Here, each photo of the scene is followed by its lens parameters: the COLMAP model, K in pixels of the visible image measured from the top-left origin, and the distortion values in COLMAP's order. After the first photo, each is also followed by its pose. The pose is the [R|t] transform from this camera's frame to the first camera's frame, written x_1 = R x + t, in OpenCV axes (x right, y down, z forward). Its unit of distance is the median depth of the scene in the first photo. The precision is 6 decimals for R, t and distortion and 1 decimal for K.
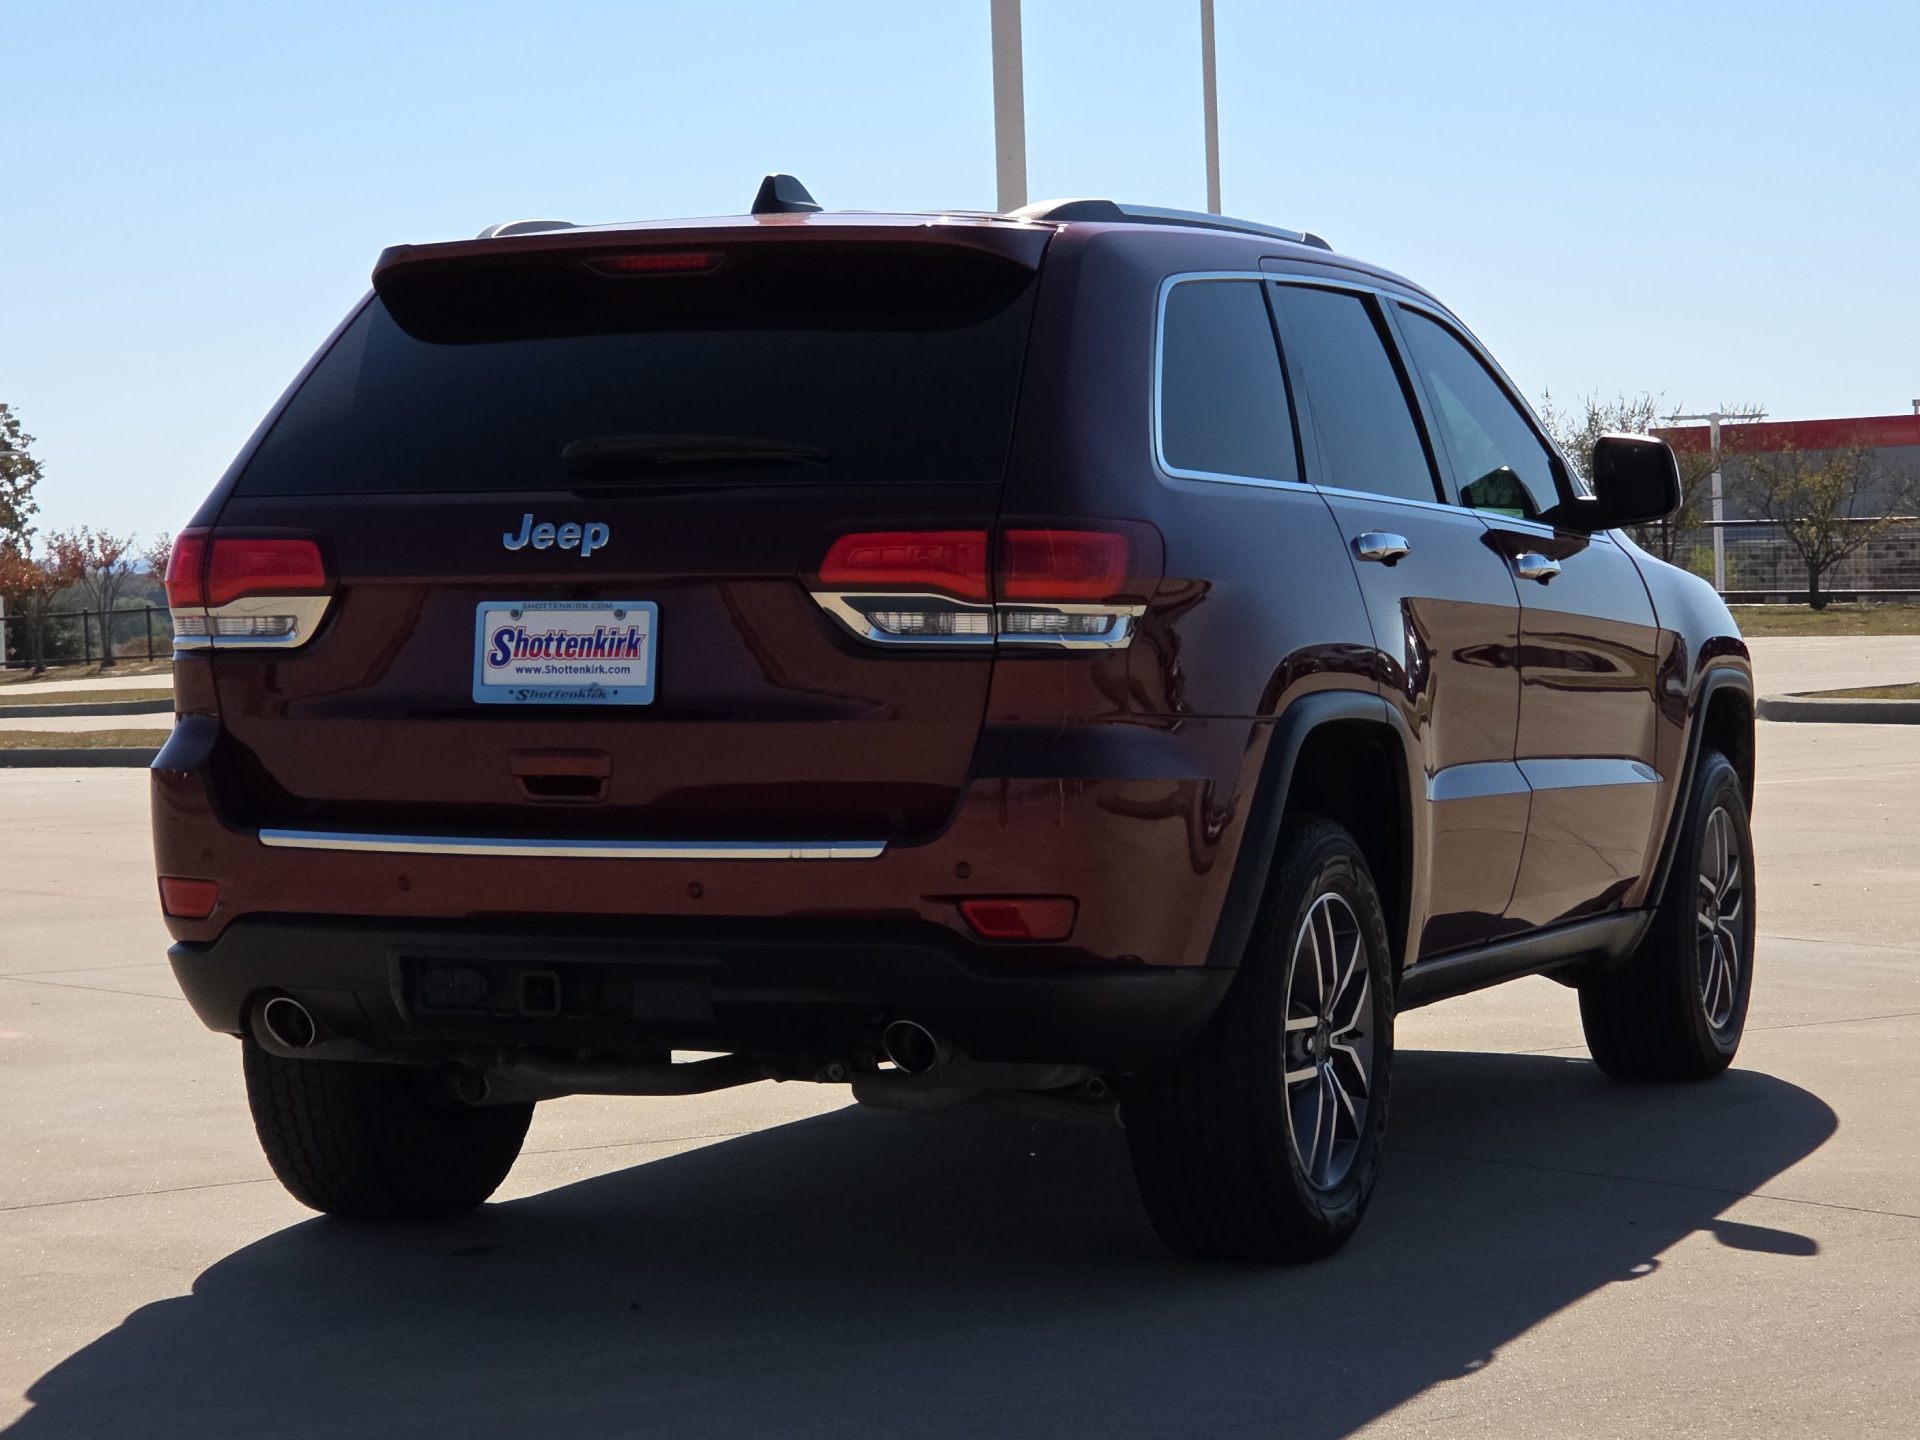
lens RADIAL K [[4790.8, 0, 960.0], [0, 4790.8, 720.0], [0, 0, 1]] dist [-1.066996, 18.263619]
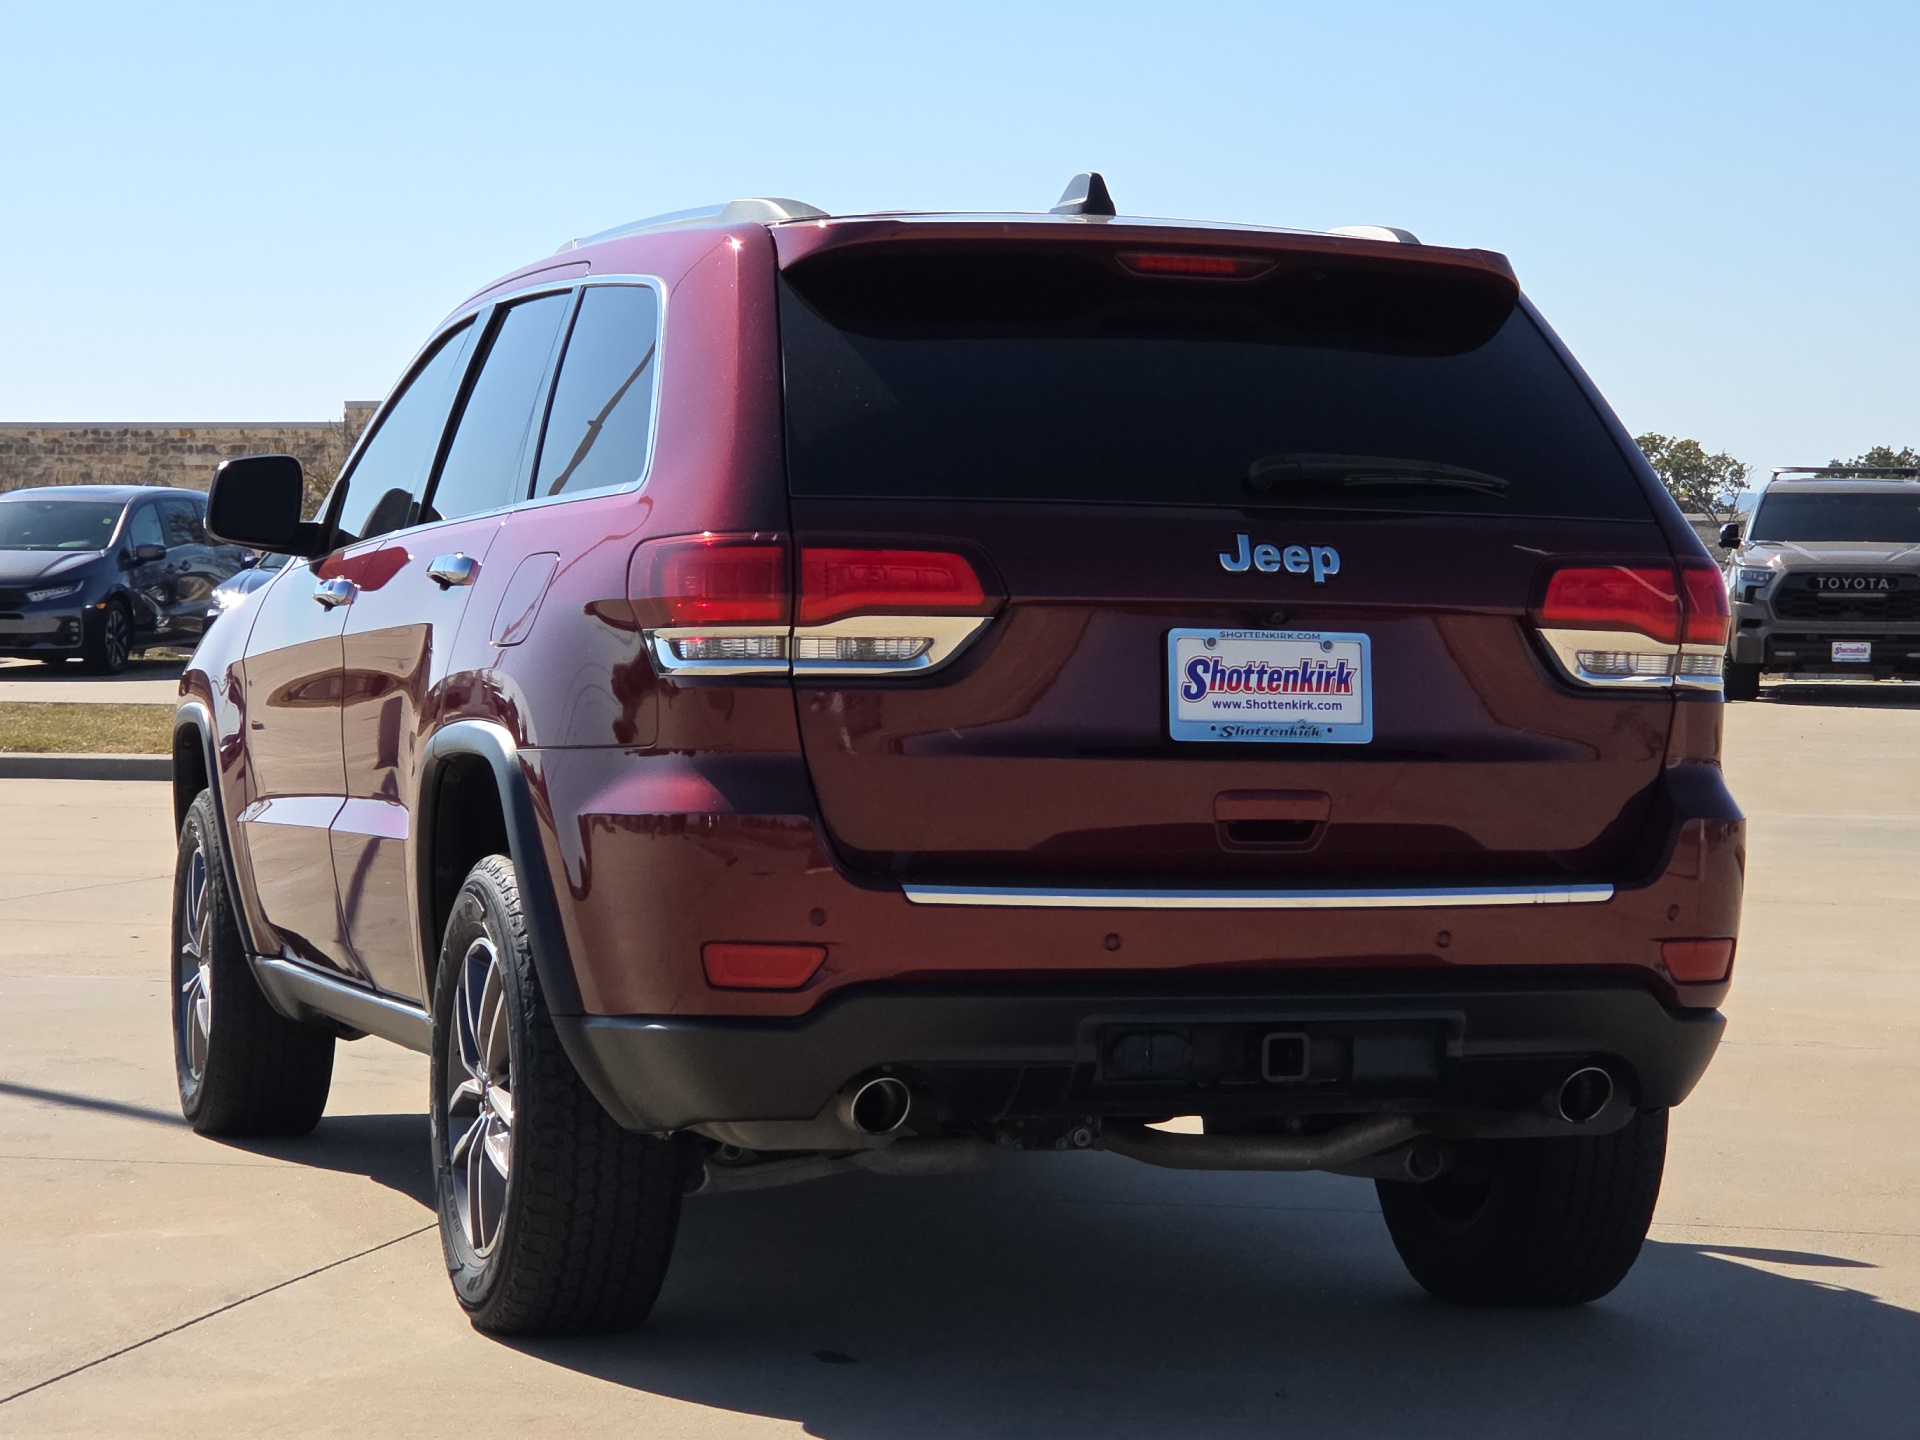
lens RADIAL K [[4932.3, 0, 960.0], [0, 4932.3, 720.0], [0, 0, 1]] dist [-1.346392, 23.839475]
pose [[0.783472, 0.008984, 0.621362, -0.718383], [-0.002734, 0.999936, -0.011011, 0.002936], [-0.621420, 0.006928, 0.783447, 0.295911]]
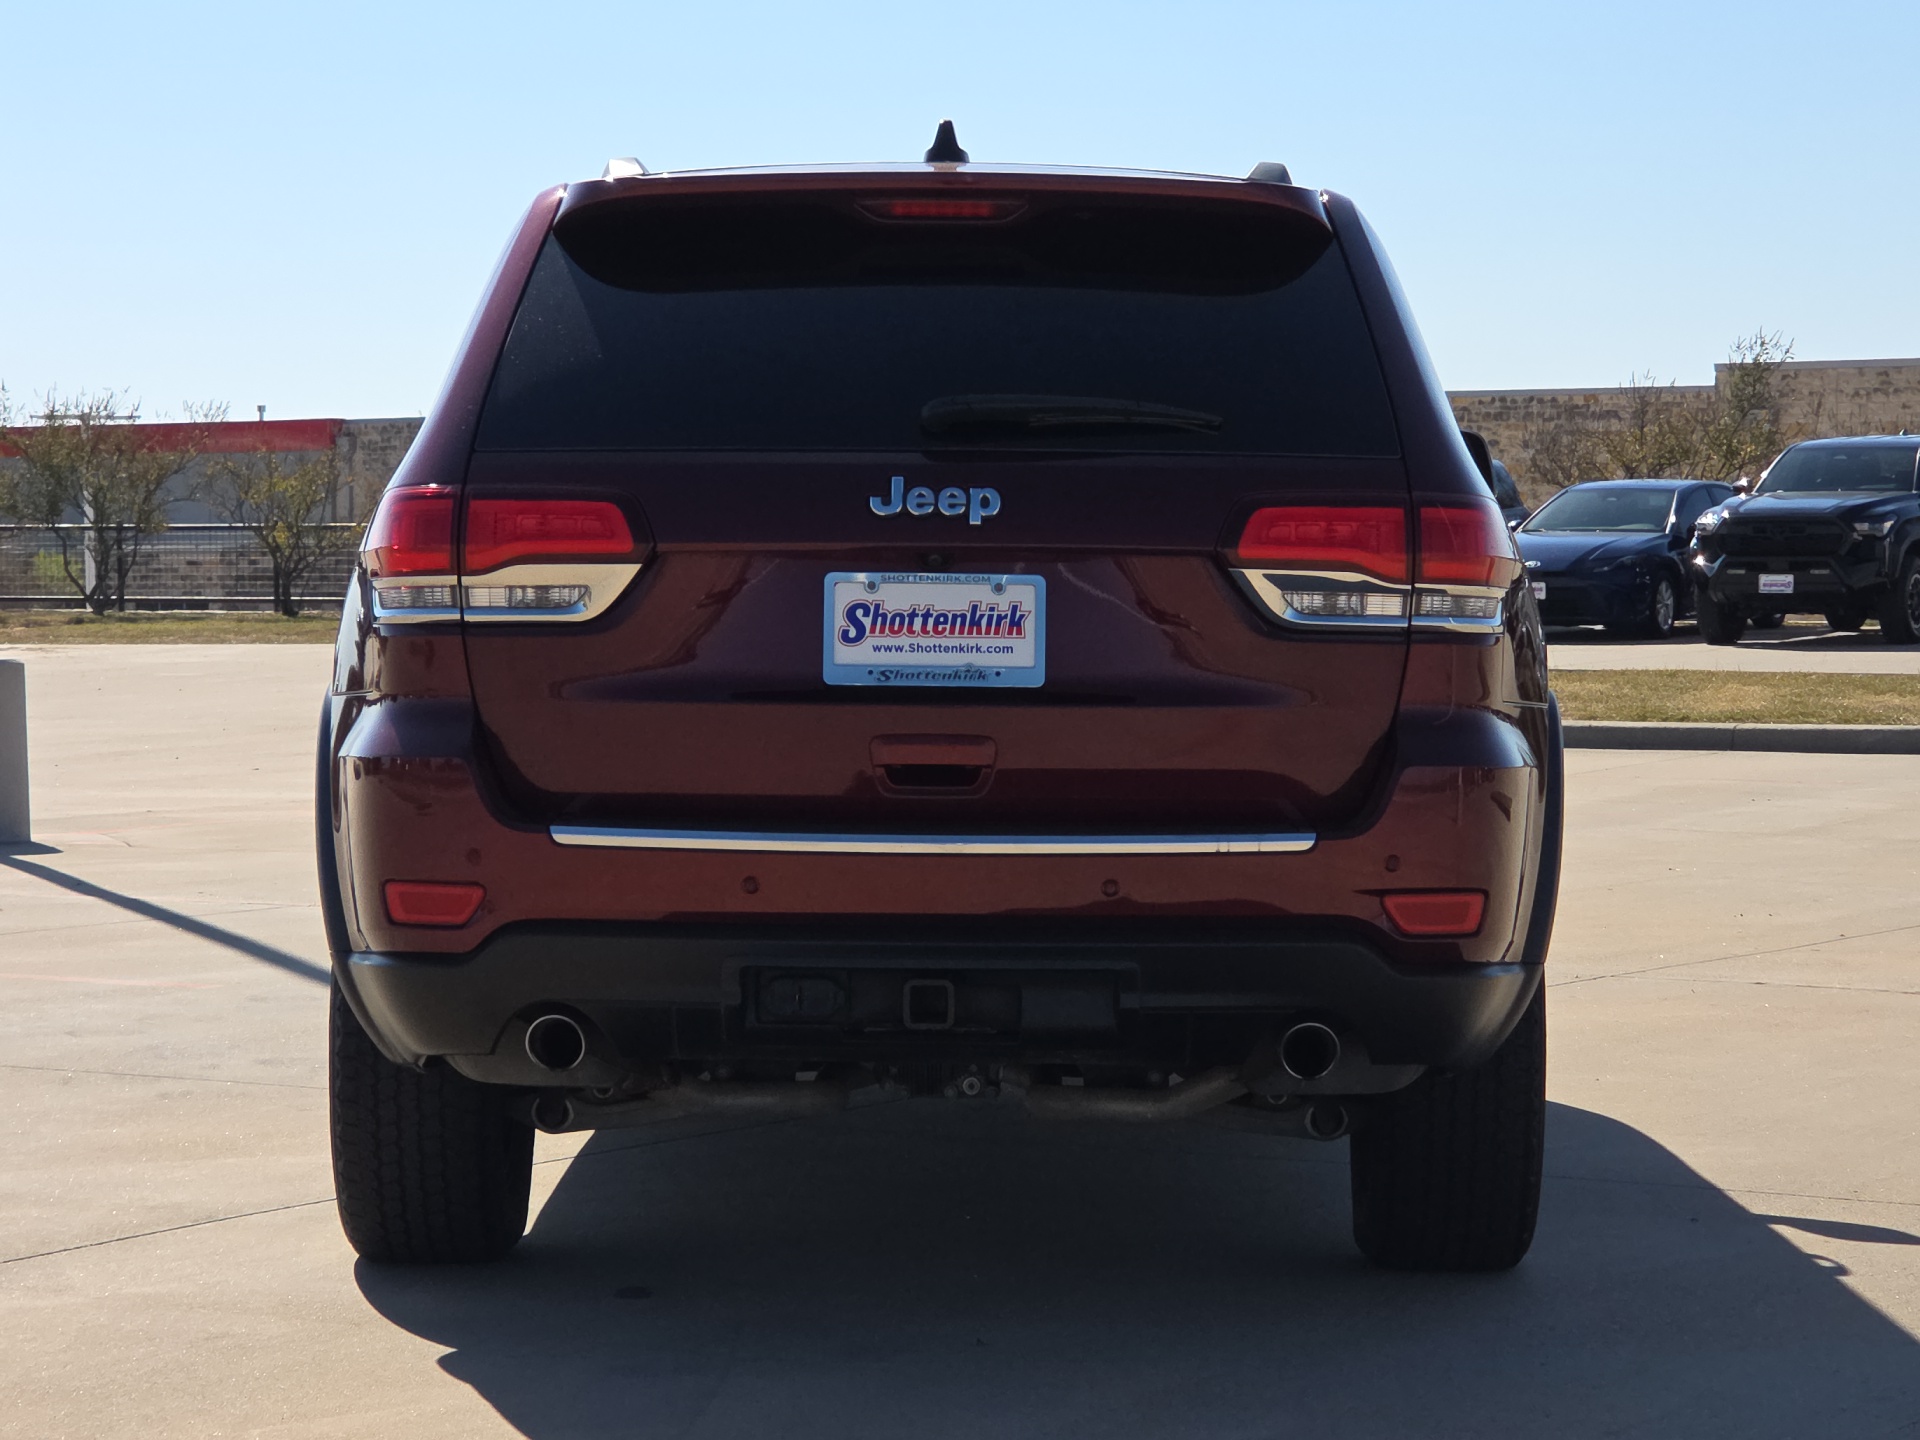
lens RADIAL K [[4932.3, 0, 960.0], [0, 4932.3, 720.0], [0, 0, 1]] dist [-1.346392, 23.839475]
pose [[0.934951, 0.004063, 0.354754, -0.412923], [-0.003175, 0.999990, -0.003085, 0.005994], [-0.354763, 0.001758, 0.934955, 0.117234]]
